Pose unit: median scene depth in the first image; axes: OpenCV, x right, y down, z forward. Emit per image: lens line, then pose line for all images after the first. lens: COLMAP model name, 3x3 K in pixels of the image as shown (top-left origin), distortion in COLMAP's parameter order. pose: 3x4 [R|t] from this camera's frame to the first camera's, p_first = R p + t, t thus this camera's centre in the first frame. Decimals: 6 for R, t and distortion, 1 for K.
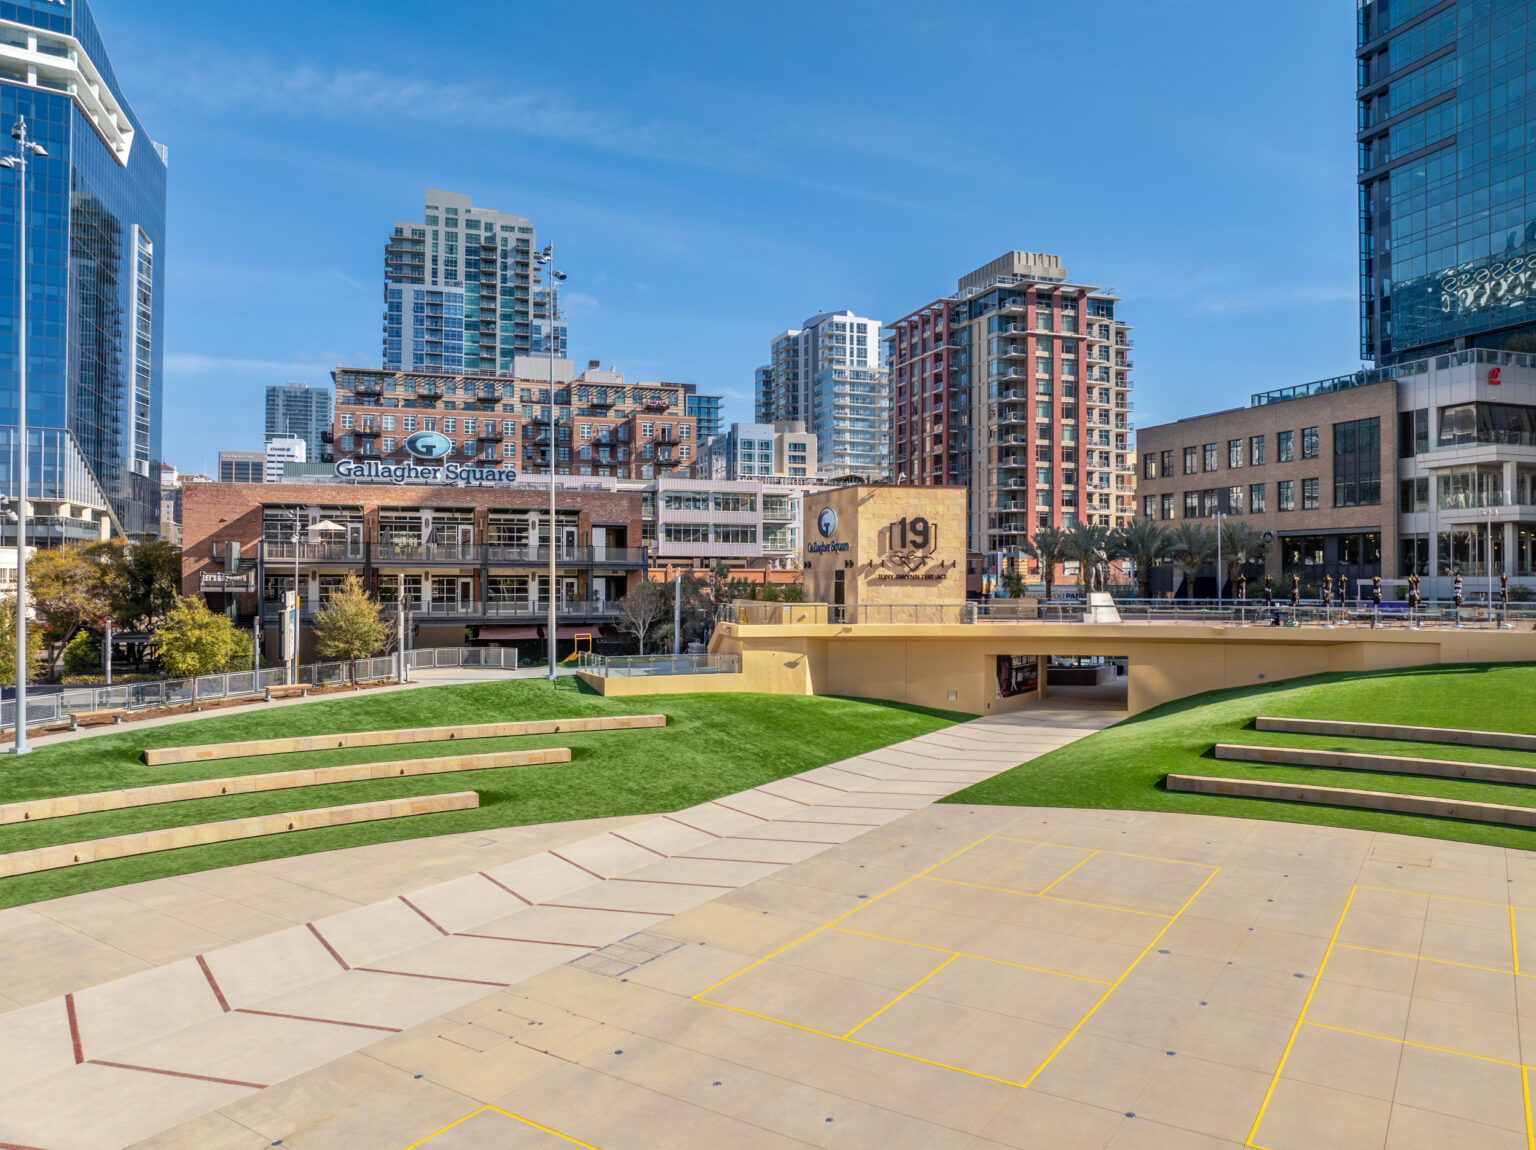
lens RADIAL K [[1069.3, 0, 768.0], [0, 1069.3, 575.0], [0, 0, 1]] dist [-0.034781, 0.007176]
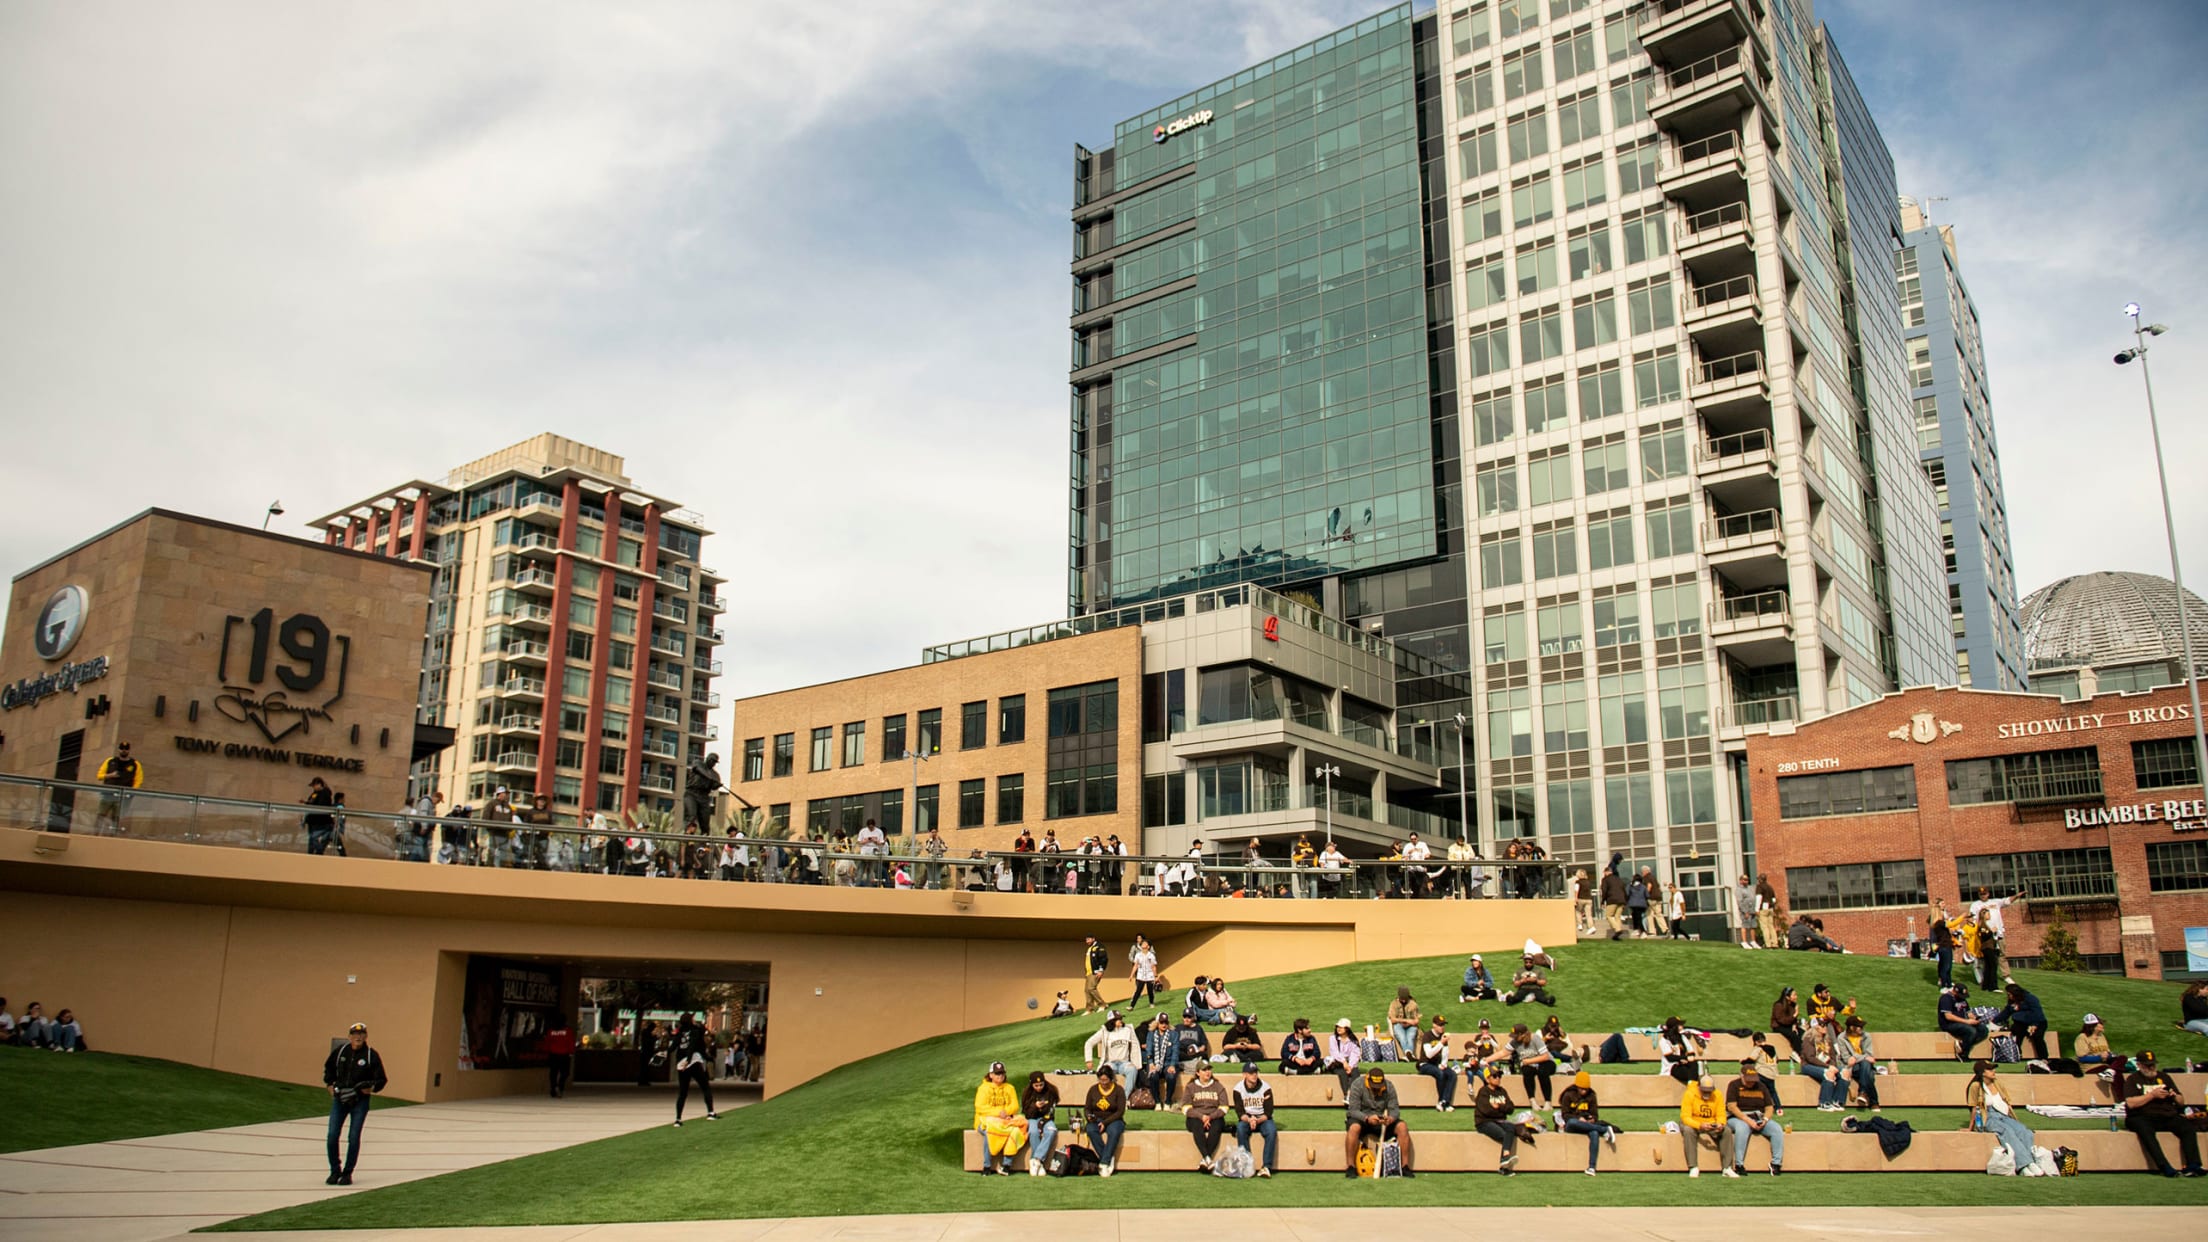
lens RADIAL K [[1563.6, 0, 1103.7], [0, 1563.6, 682.7], [0, 0, 1]] dist [-0.055838, 0.002838]
pose [[0.826683, 0.136893, 0.545761, 0.046523], [-0.009567, 0.973233, -0.229623, 0.066667], [-0.562586, 0.184604, 0.805865, 0.216696]]
